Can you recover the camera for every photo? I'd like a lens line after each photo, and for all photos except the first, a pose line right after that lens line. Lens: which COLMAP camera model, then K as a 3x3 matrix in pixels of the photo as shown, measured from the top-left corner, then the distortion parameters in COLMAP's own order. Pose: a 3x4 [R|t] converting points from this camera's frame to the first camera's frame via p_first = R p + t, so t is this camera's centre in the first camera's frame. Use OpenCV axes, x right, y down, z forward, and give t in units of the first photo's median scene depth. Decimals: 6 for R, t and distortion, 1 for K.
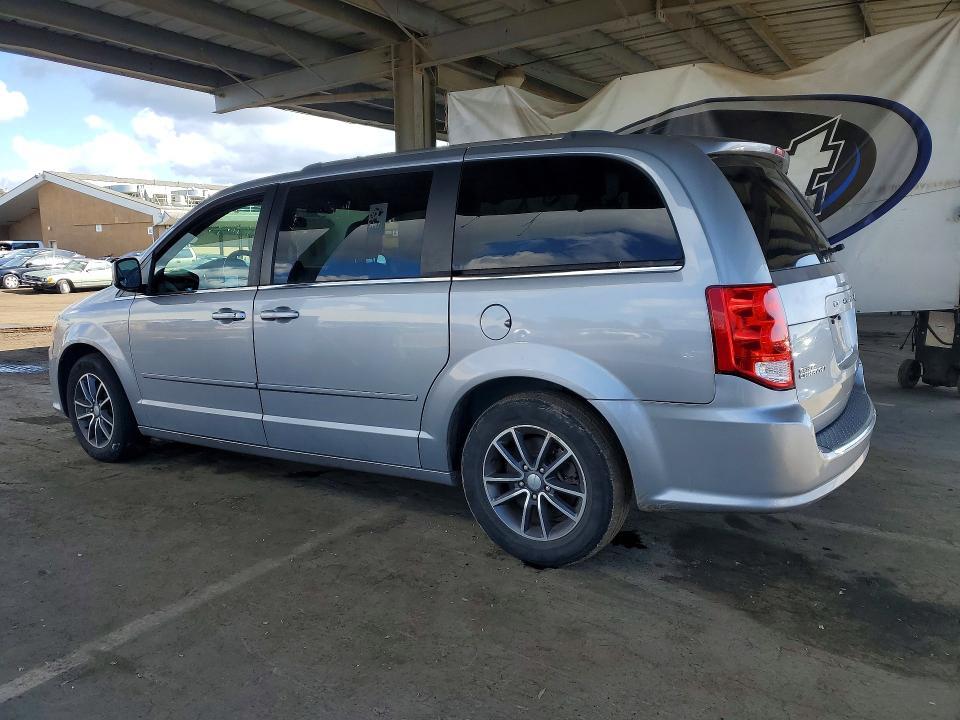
lens RADIAL K [[768.3, 0, 480.0], [0, 768.3, 360.0], [0, 0, 1]] dist [0.011765, 0.008271]
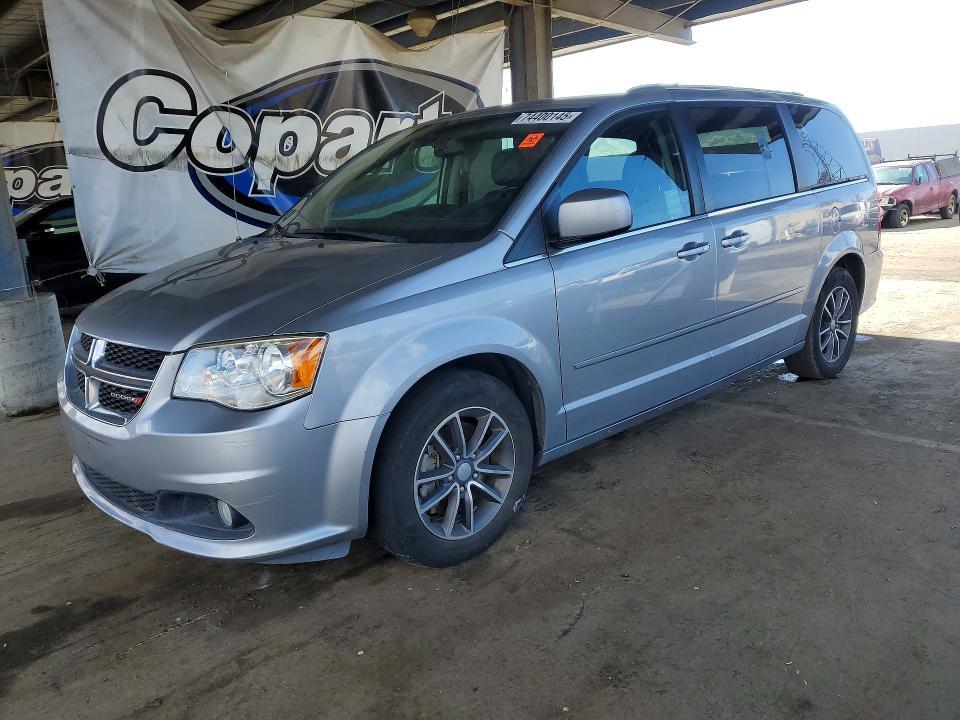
lens RADIAL K [[752.9, 0, 480.0], [0, 752.9, 360.0], [0, 0, 1]] dist [-0.001476, 0.001154]
pose [[0.233406, -0.212677, 0.948836, -1.219252], [0.189542, 0.967021, 0.170127, -0.128969], [-0.953727, 0.140136, 0.266020, 1.013878]]
